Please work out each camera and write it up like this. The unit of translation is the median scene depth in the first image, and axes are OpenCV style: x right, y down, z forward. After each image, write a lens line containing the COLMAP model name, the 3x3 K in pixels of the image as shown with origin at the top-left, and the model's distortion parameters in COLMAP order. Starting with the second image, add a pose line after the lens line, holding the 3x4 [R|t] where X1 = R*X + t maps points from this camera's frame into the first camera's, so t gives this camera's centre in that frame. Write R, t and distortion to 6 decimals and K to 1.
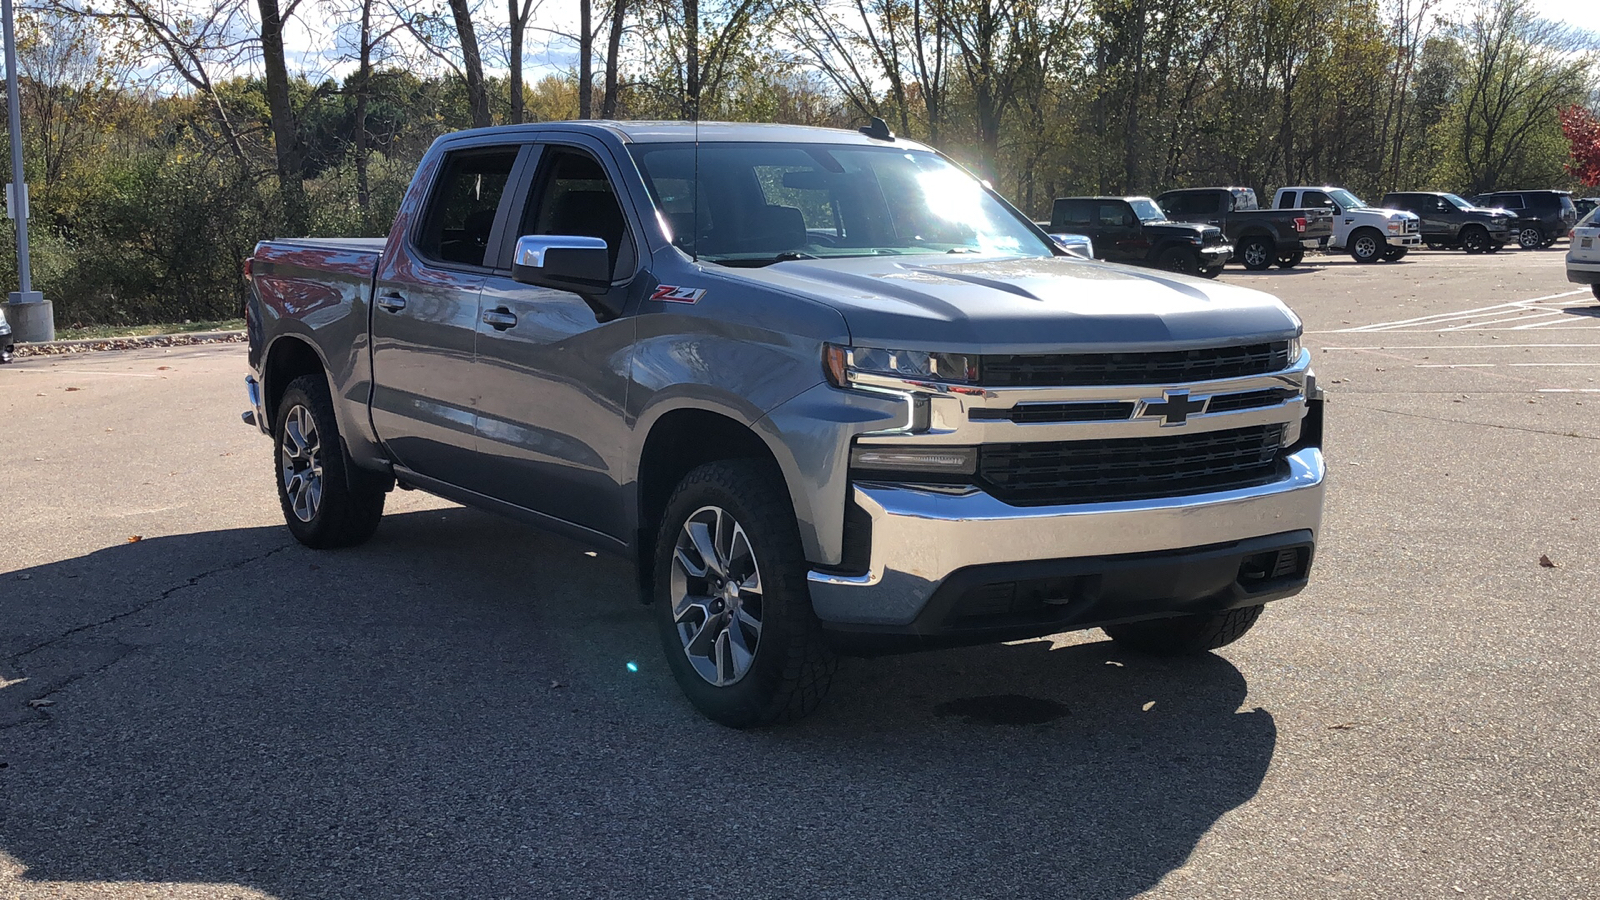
lens RADIAL K [[1865.4, 0, 795.6], [0, 1865.4, 408.0], [0, 0, 1]] dist [0.197180, -0.724898]
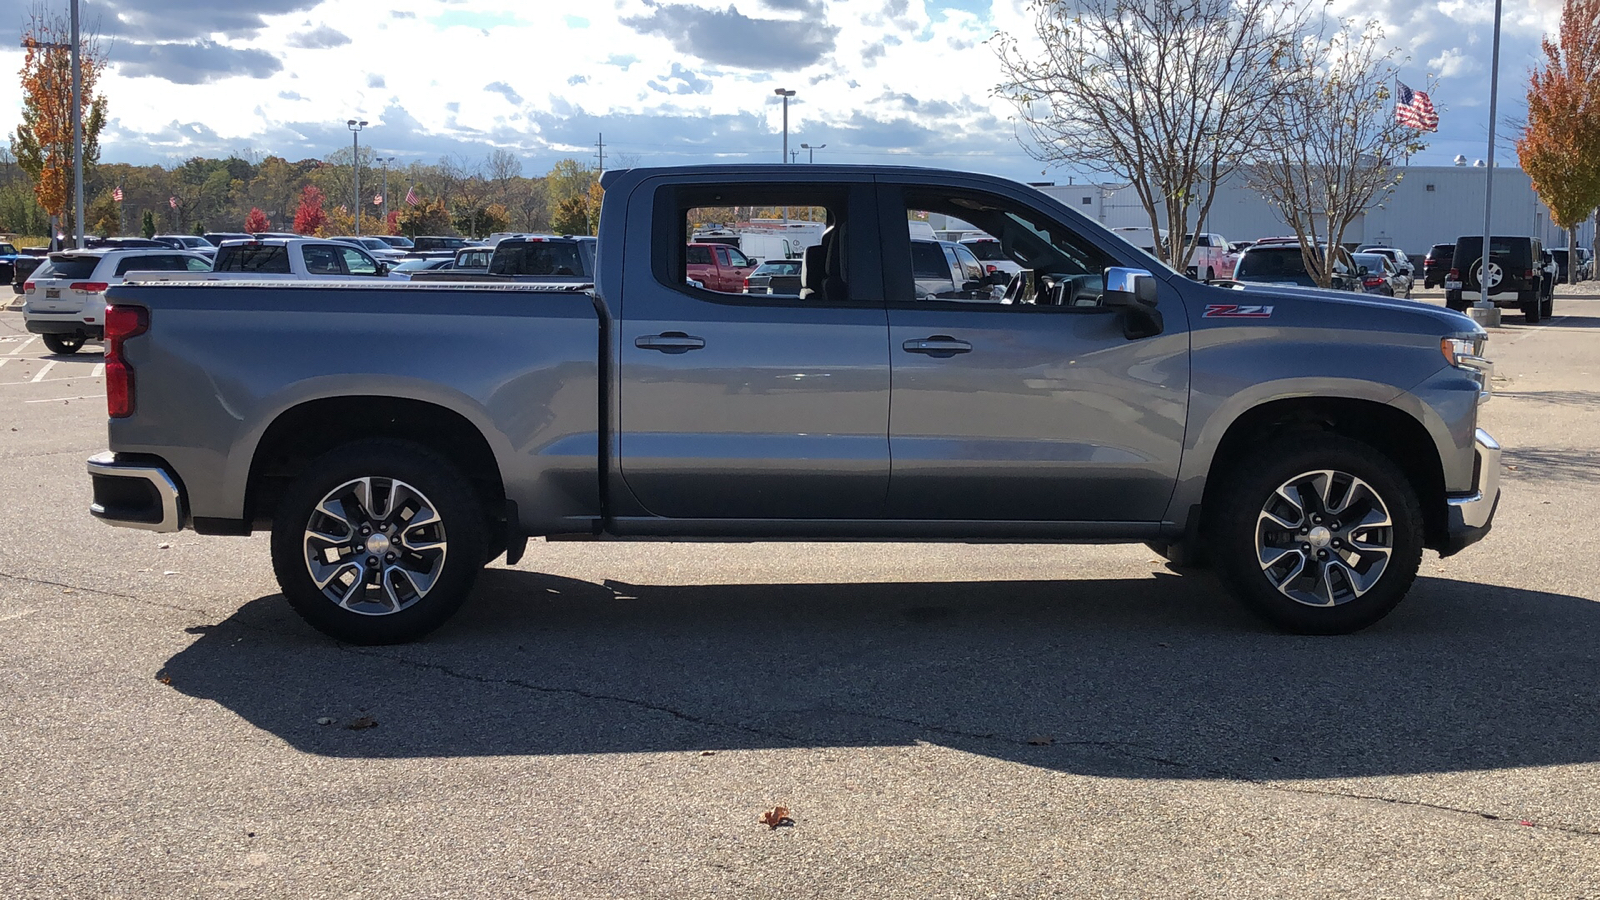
lens RADIAL K [[1865.4, 0, 795.6], [0, 1865.4, 408.0], [0, 0, 1]] dist [0.197180, -0.724898]
pose [[0.513236, -0.062305, 0.855983, -1.420717], [0.088297, 0.995902, 0.019547, -0.051175], [-0.853693, 0.065549, 0.516634, 0.655622]]
